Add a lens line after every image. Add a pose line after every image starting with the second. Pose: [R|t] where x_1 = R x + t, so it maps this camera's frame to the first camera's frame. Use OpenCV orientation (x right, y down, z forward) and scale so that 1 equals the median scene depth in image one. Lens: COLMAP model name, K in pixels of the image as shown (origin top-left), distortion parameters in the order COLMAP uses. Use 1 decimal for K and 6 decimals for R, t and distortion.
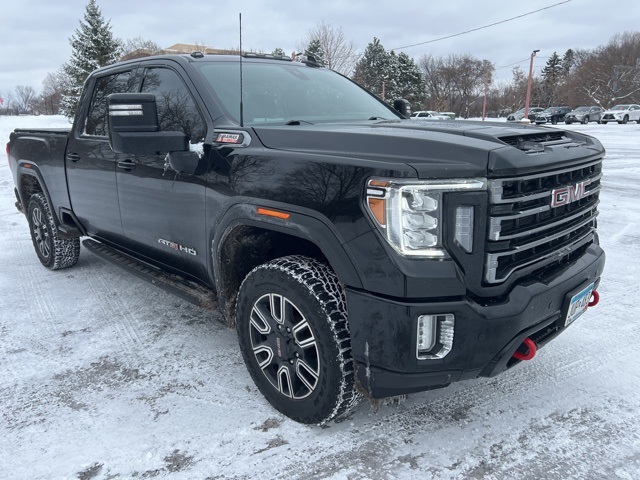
lens RADIAL K [[479.3, 0, 318.1], [0, 479.3, 238.9], [0, 0, 1]] dist [0.060047, -0.064143]
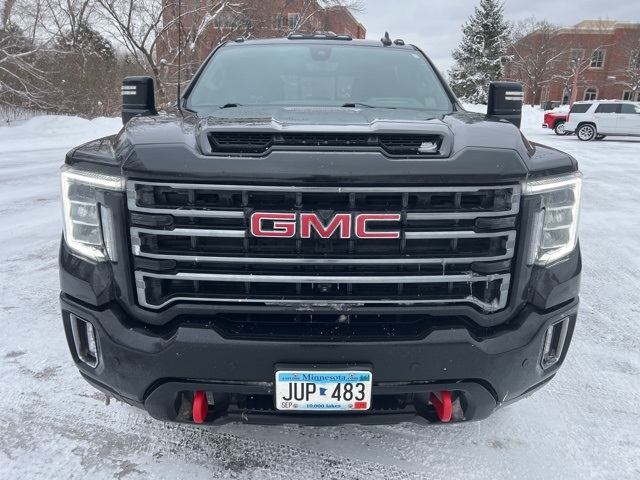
lens RADIAL K [[479.3, 0, 322.3], [0, 479.3, 233.6], [0, 0, 1]] dist [0.060047, -0.064143]
pose [[0.727044, 0.207485, -0.654490, 0.788714], [-0.193071, 0.976564, 0.095114, -0.120170], [0.658886, 0.057211, 0.750064, 0.414100]]
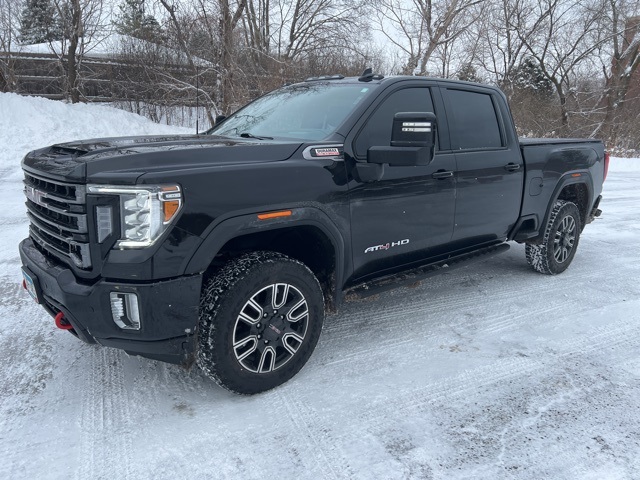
lens RADIAL K [[479.3, 0, 319.1], [0, 479.3, 233.5], [0, 0, 1]] dist [0.060047, -0.064143]
pose [[-0.057891, 0.235154, -0.970233, 1.416166], [-0.253813, 0.936462, 0.242113, -0.405122], [0.965519, 0.260274, 0.005472, 1.419838]]
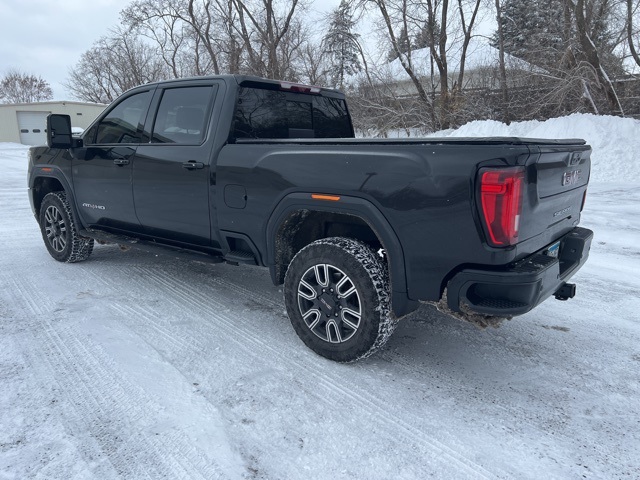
lens RADIAL K [[479.3, 0, 320.3], [0, 479.3, 241.0], [0, 0, 1]] dist [0.060047, -0.064143]
pose [[-0.992196, 0.036498, -0.119226, -0.430212], [-0.018670, 0.901933, 0.431472, -0.808608], [0.123282, 0.430331, -0.894213, 3.415329]]
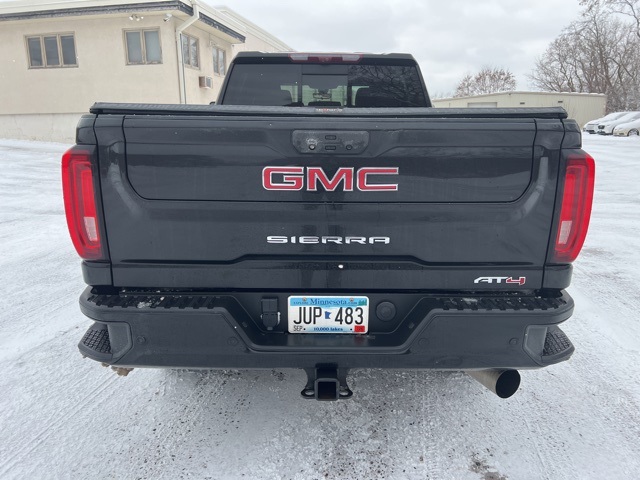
lens RADIAL K [[479.3, 0, 321.7], [0, 479.3, 234.2], [0, 0, 1]] dist [0.060047, -0.064143]
pose [[-0.719996, -0.140391, 0.679630, -1.566422], [0.168949, 0.914400, 0.367870, -0.623579], [-0.673099, 0.379688, -0.634645, 2.822639]]
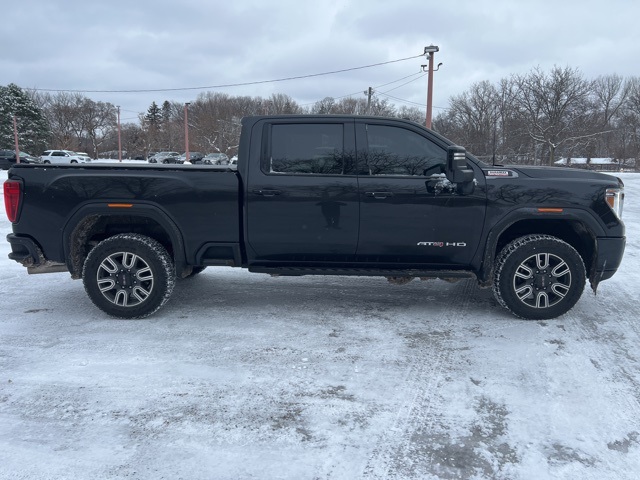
lens RADIAL K [[479.3, 0, 320.8], [0, 479.3, 243.2], [0, 0, 1]] dist [0.060047, -0.064143]
pose [[0.706729, -0.096071, 0.700931, -1.806392], [0.148208, 0.988859, -0.013899, -0.024803], [-0.691787, 0.113707, 0.713093, 0.198755]]
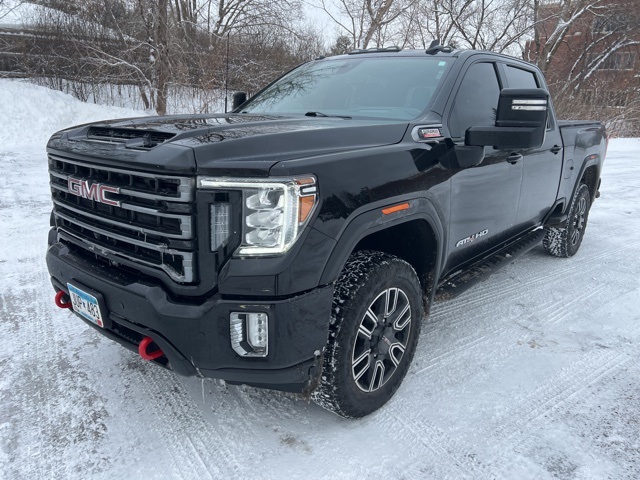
lens RADIAL K [[479.3, 0, 316.6], [0, 479.3, 235.4], [0, 0, 1]] dist [0.060047, -0.064143]
pose [[0.091698, 0.272233, -0.957852, 1.255613], [-0.262602, 0.934465, 0.240447, -0.300062], [0.960537, 0.229485, 0.157177, 1.073607]]
